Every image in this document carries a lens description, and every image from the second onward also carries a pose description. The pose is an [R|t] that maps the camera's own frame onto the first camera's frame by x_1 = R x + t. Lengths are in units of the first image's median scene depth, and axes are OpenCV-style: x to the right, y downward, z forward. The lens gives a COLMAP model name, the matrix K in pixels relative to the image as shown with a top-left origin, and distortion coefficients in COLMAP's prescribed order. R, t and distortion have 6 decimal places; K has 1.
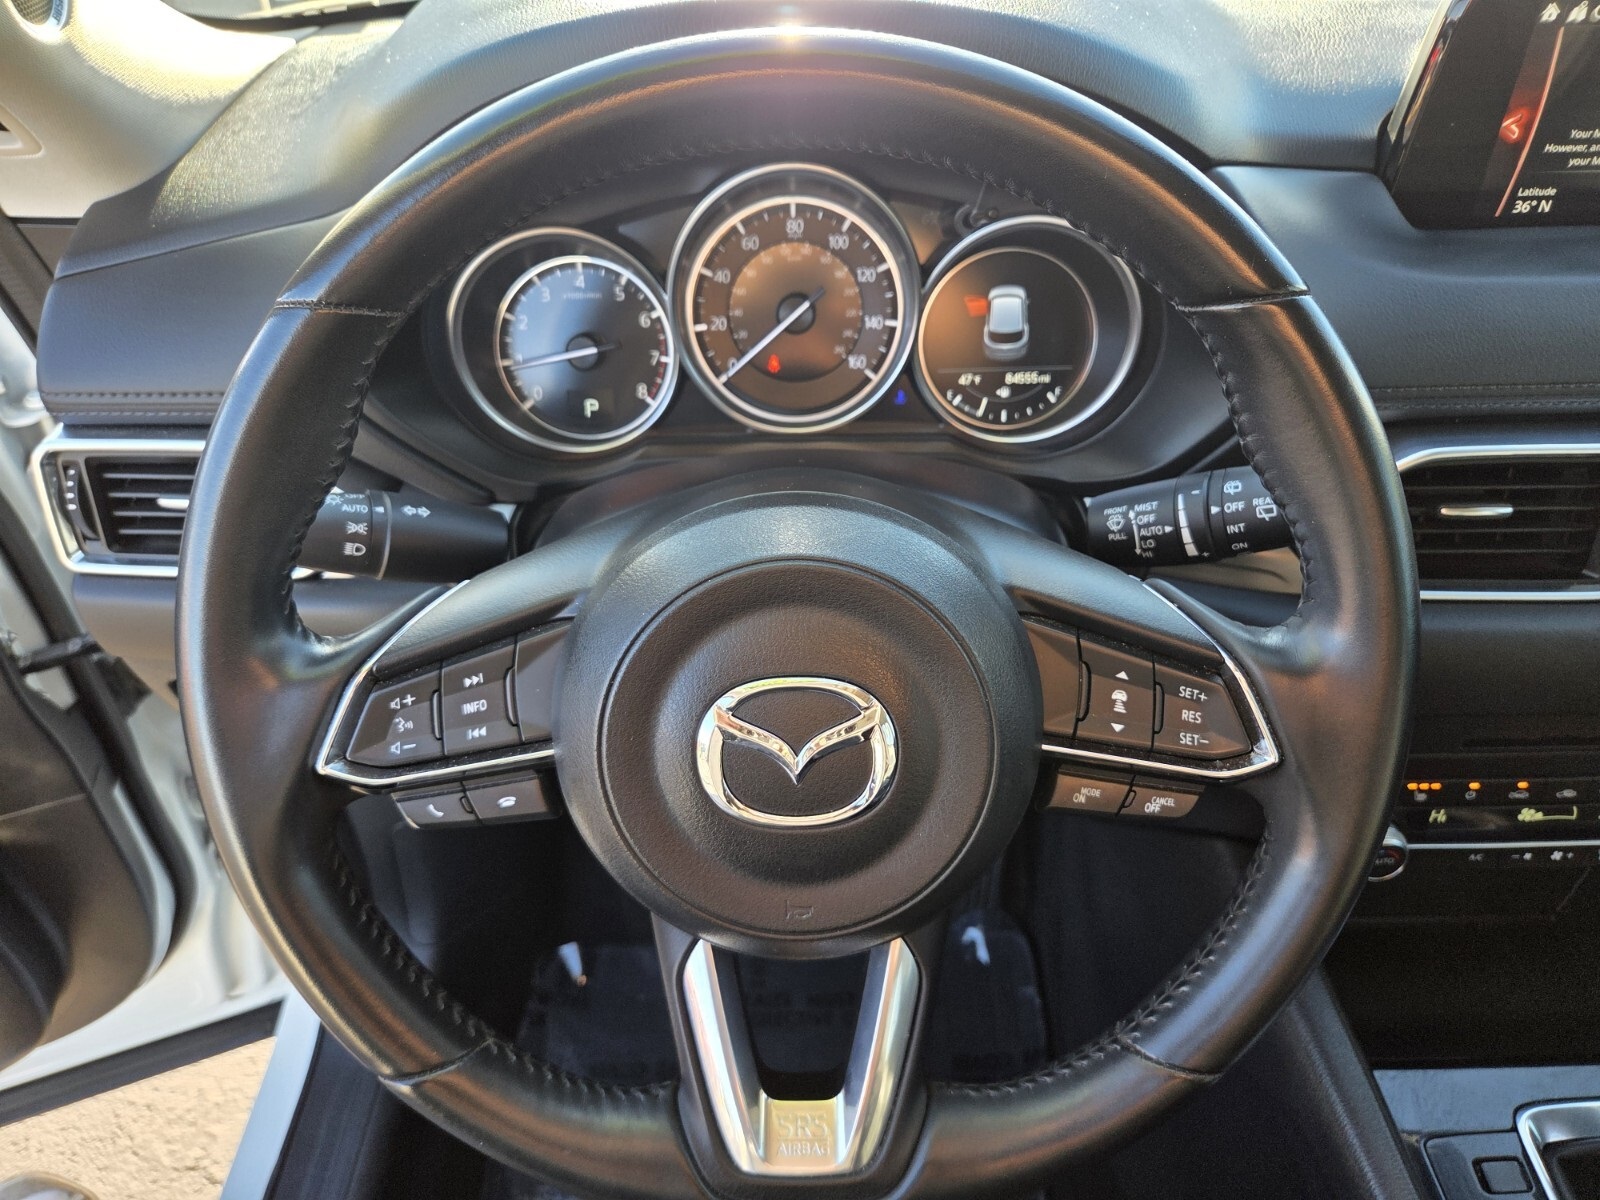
lens RADIAL K [[1152.7, 0, 800.0], [0, 1152.7, 600.0], [0, 0, 1]] dist [0.003222, -0.004350]
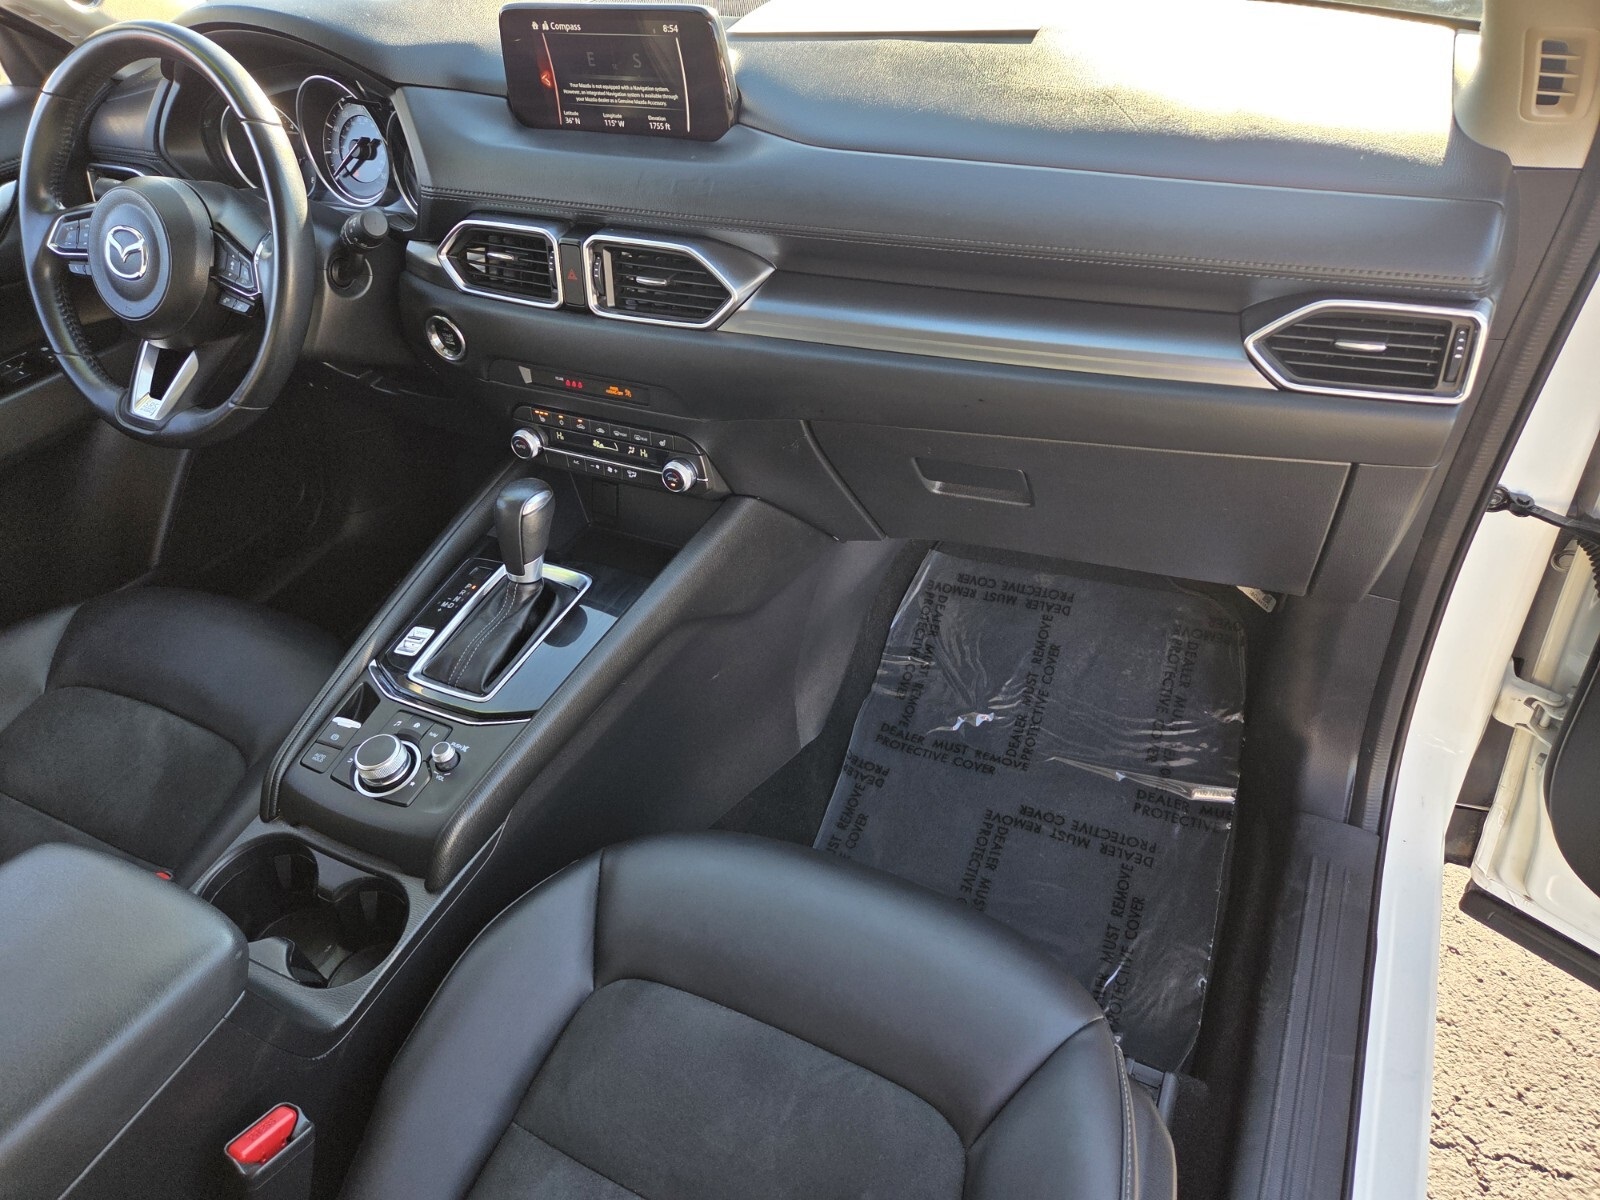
lens RADIAL K [[1091.0, 0, 765.6], [0, 1091.0, 598.1], [0, 0, 1]] dist [0.040760, -0.001500]
pose [[0.866868, 0.255168, -0.428286, 2.036874], [-0.237793, 0.966694, 0.094643, 0.228407], [0.438171, 0.019801, 0.898673, -0.636935]]
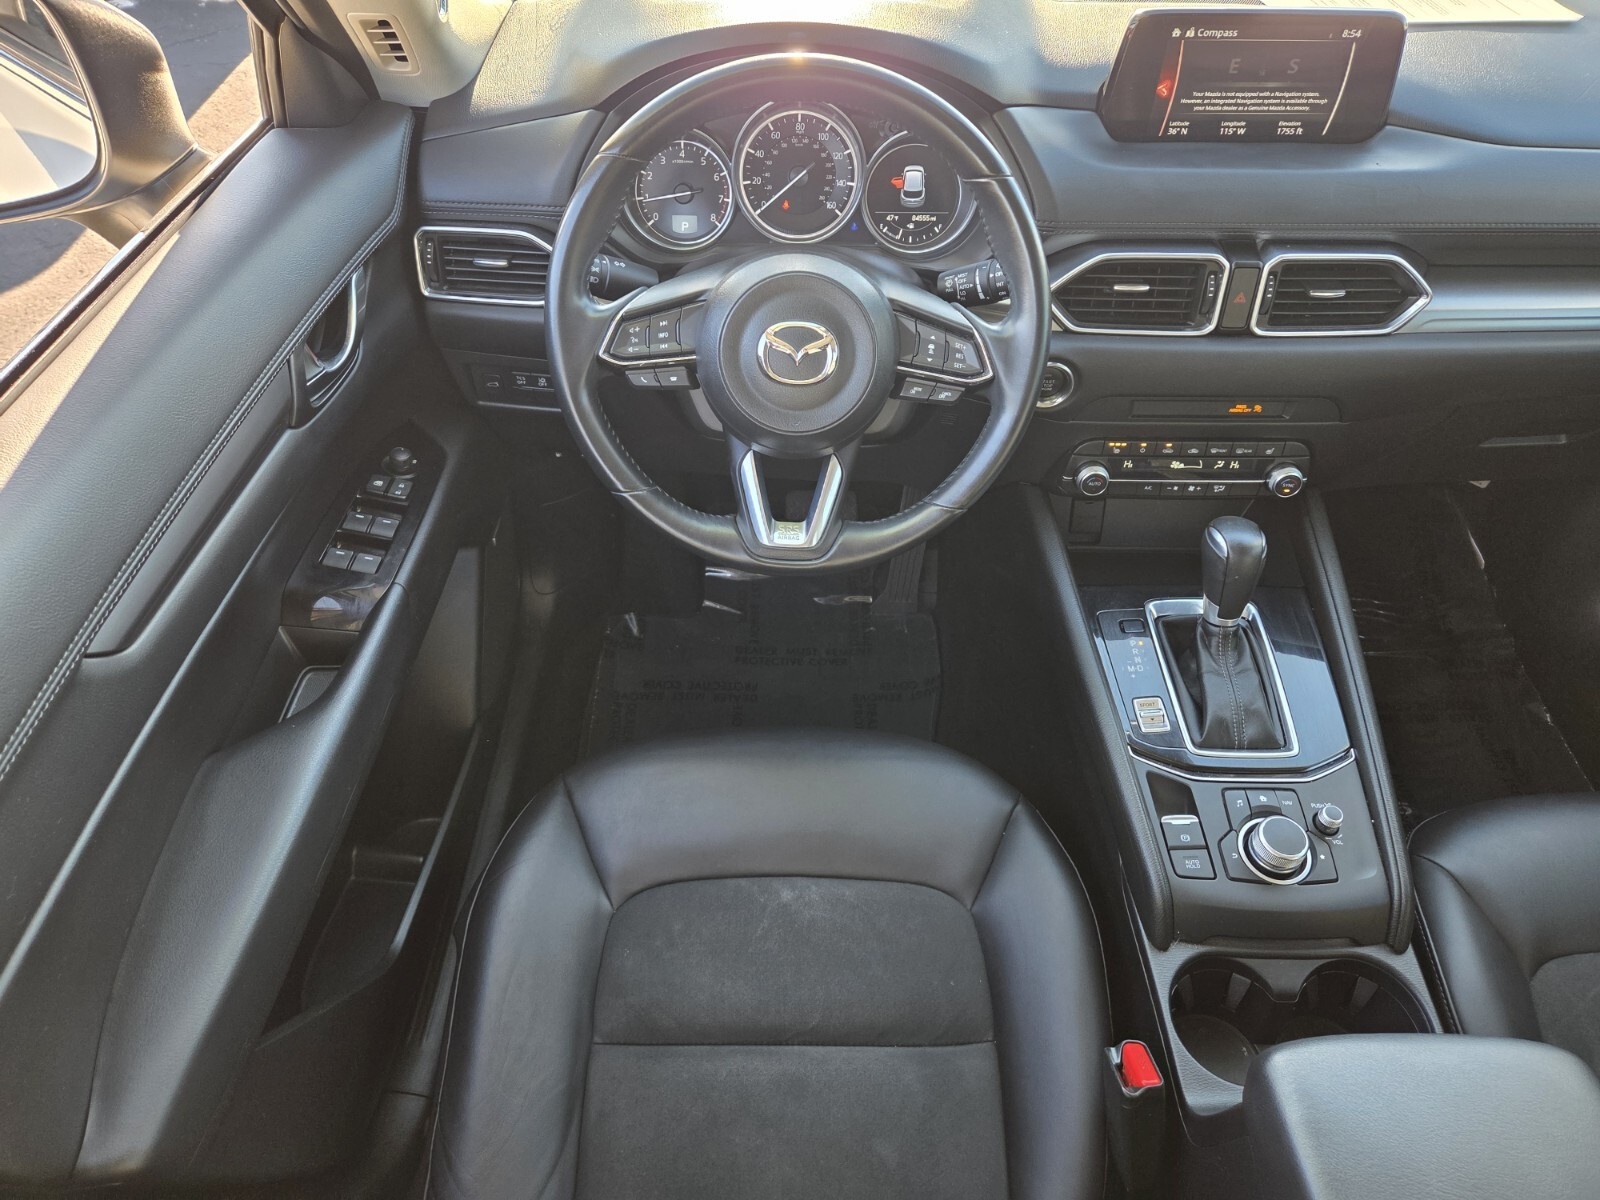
lens RADIAL K [[1112.7, 0, 787.8], [0, 1112.7, 589.5], [0, 0, 1]] dist [0.038433, -0.000139]
pose [[0.999304, 0.036742, 0.006464, -0.010281], [-0.037192, 0.994731, 0.095536, 0.277241], [-0.002920, -0.095710, 0.995405, -0.981143]]
